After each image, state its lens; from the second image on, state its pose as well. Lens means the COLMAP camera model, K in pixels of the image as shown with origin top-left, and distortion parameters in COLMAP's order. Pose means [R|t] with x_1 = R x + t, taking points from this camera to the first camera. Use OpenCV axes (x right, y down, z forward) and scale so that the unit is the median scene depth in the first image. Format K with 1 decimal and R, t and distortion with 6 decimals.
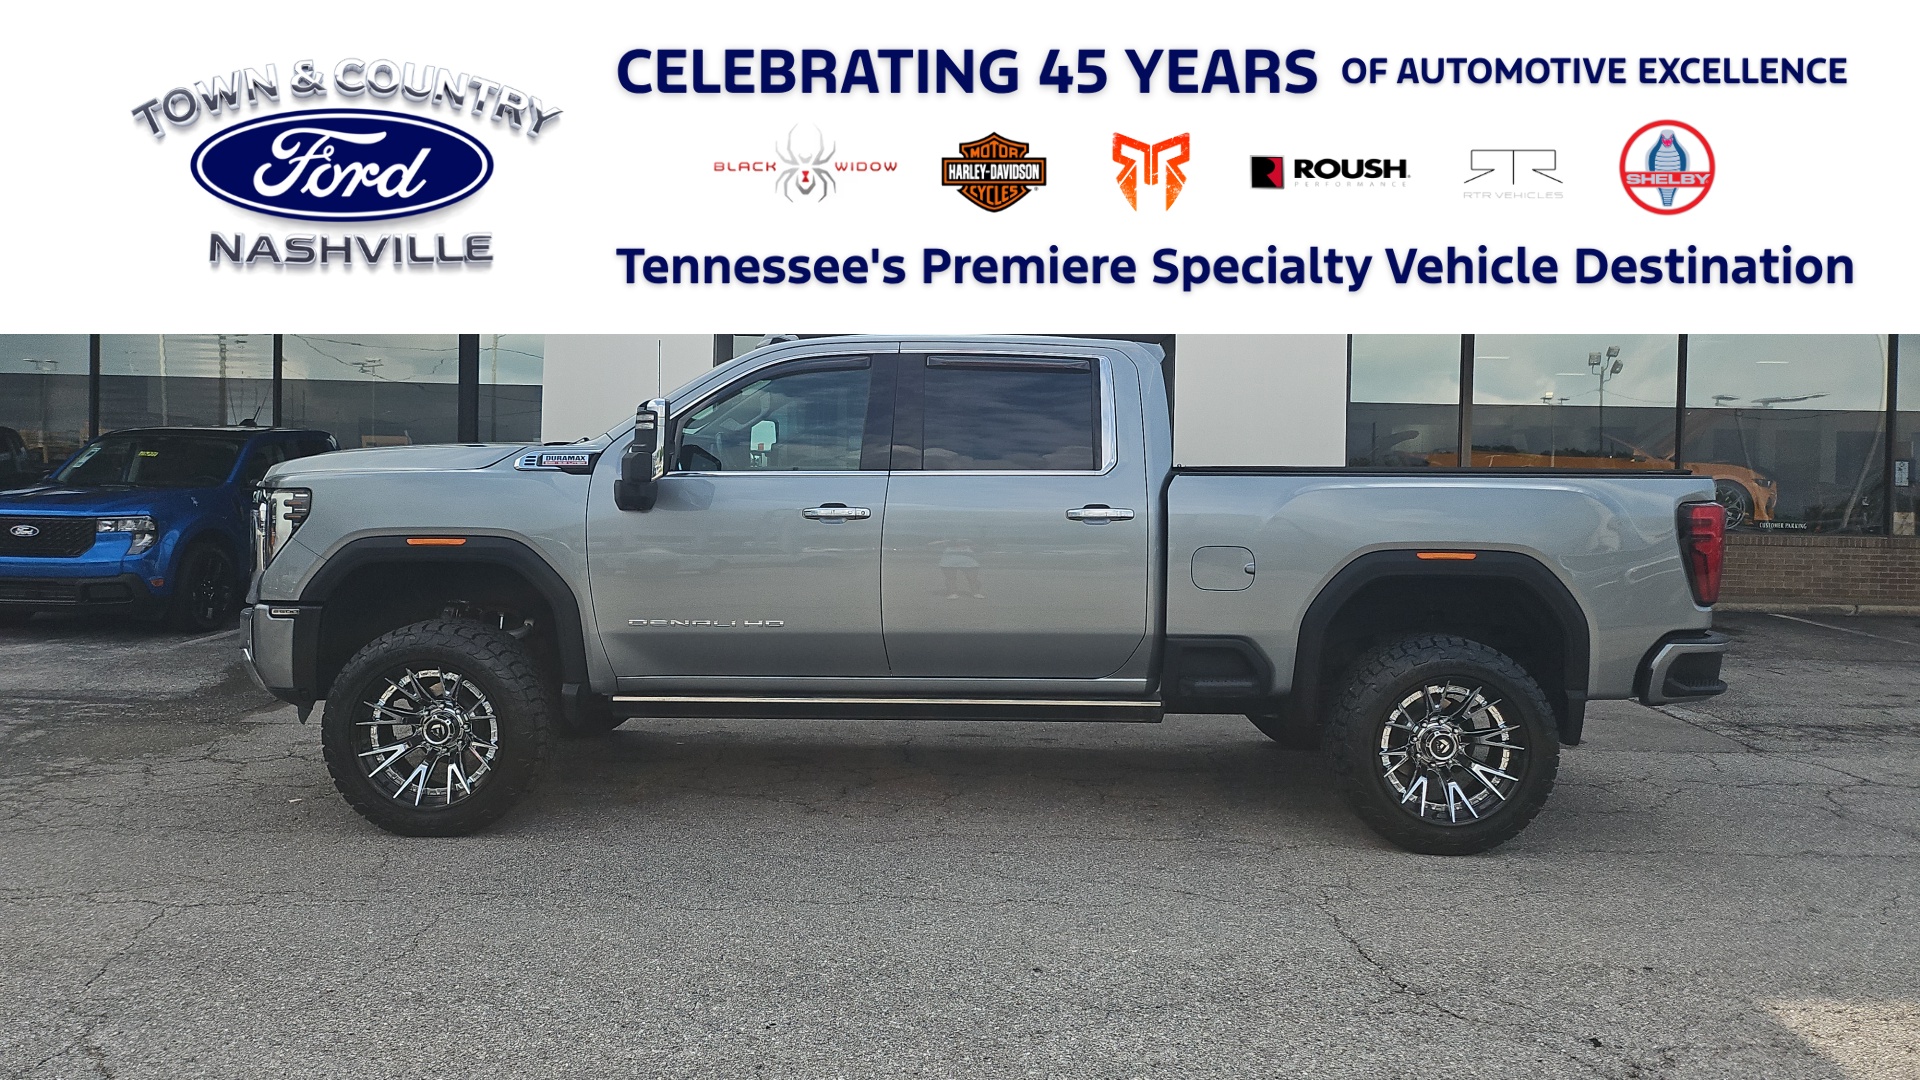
lens RADIAL K [[1334.4, 0, 965.8], [0, 1334.4, 535.9], [0, 0, 1]] dist [0.059192, -0.002584]
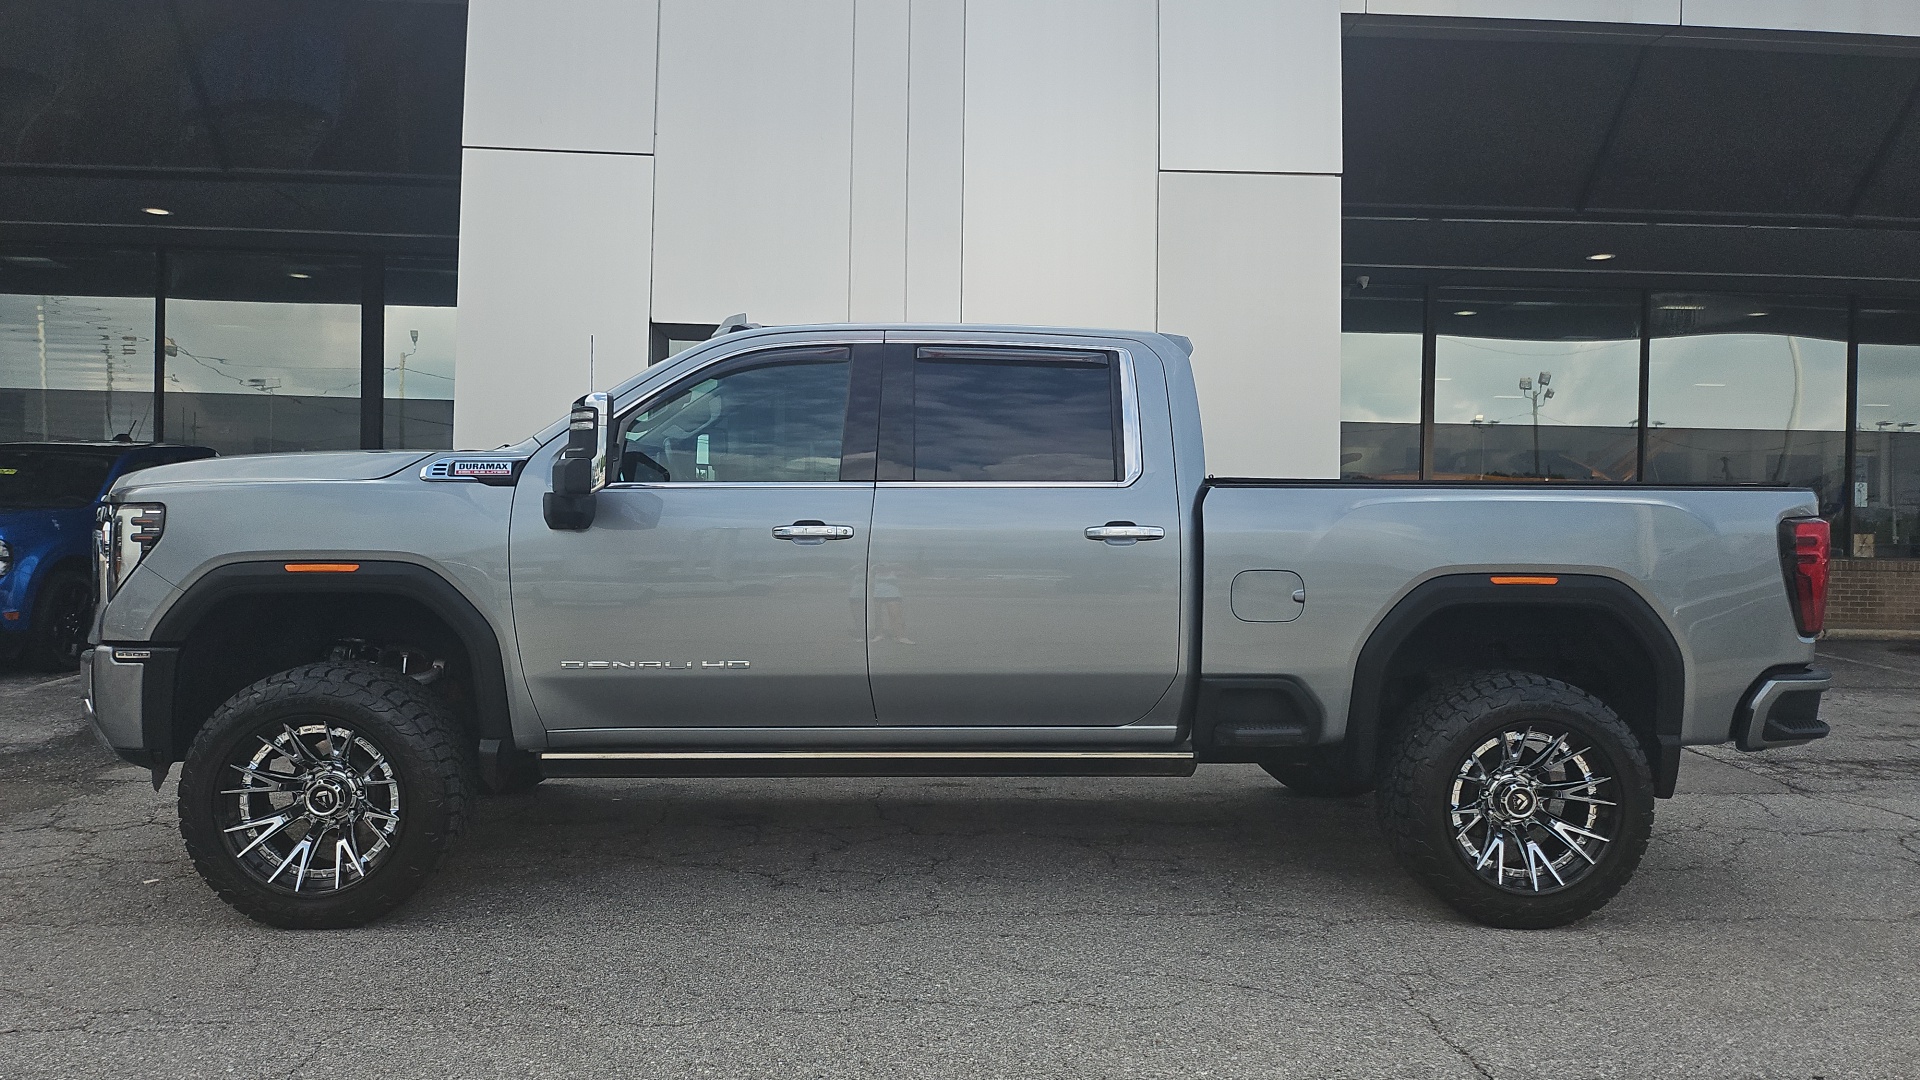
lens RADIAL K [[1324.4, 0, 959.0], [0, 1324.4, 555.6], [0, 0, 1]] dist [0.074955, -0.064833]
pose [[0.998457, -0.002664, 0.055464, -0.051446], [0.002931, 0.999985, -0.004729, 0.001846], [-0.055450, 0.004884, 0.998450, 0.162301]]
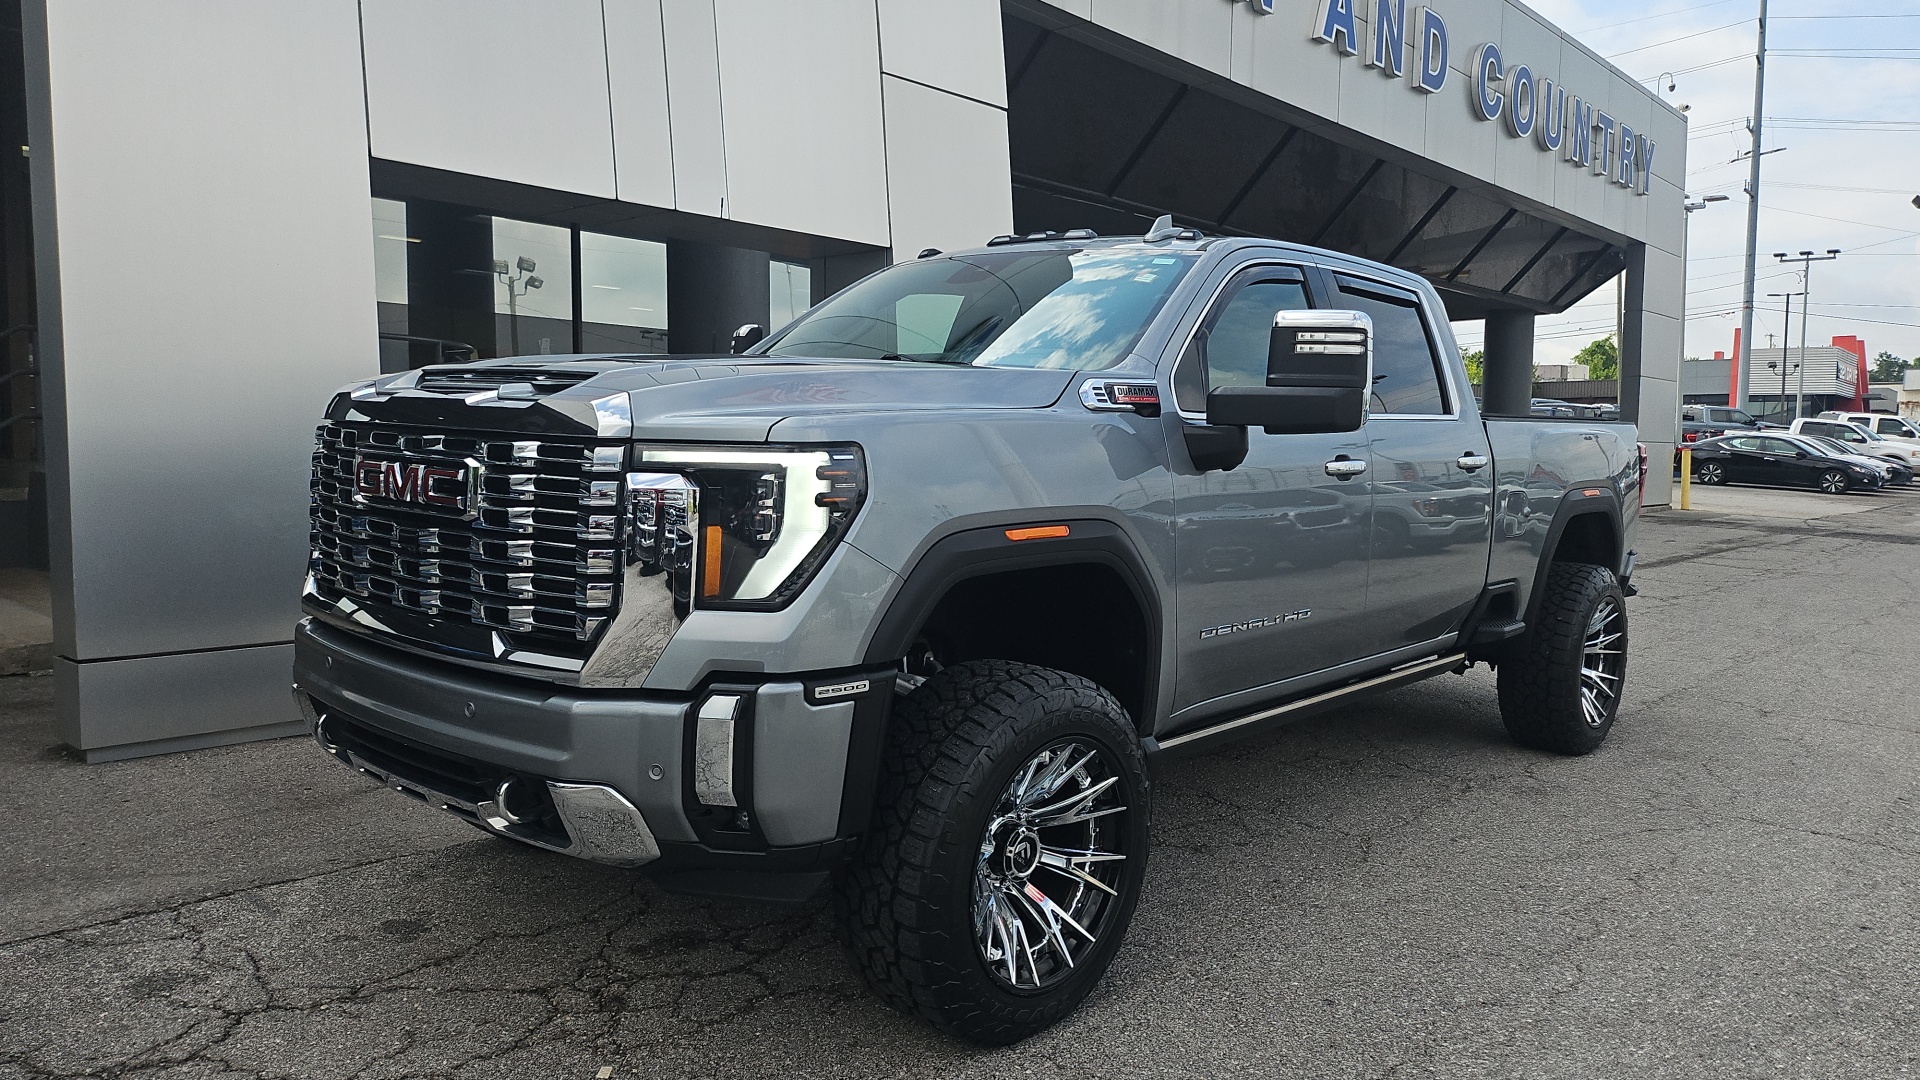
lens RADIAL K [[1352.4, 0, 997.6], [0, 1352.4, 545.7], [0, 0, 1]] dist [0.068137, -0.074511]
pose [[0.649811, -0.068646, 0.756989, -0.840648], [0.012743, 0.996757, 0.079449, -0.036407], [-0.759989, -0.041981, 0.648579, 0.633953]]
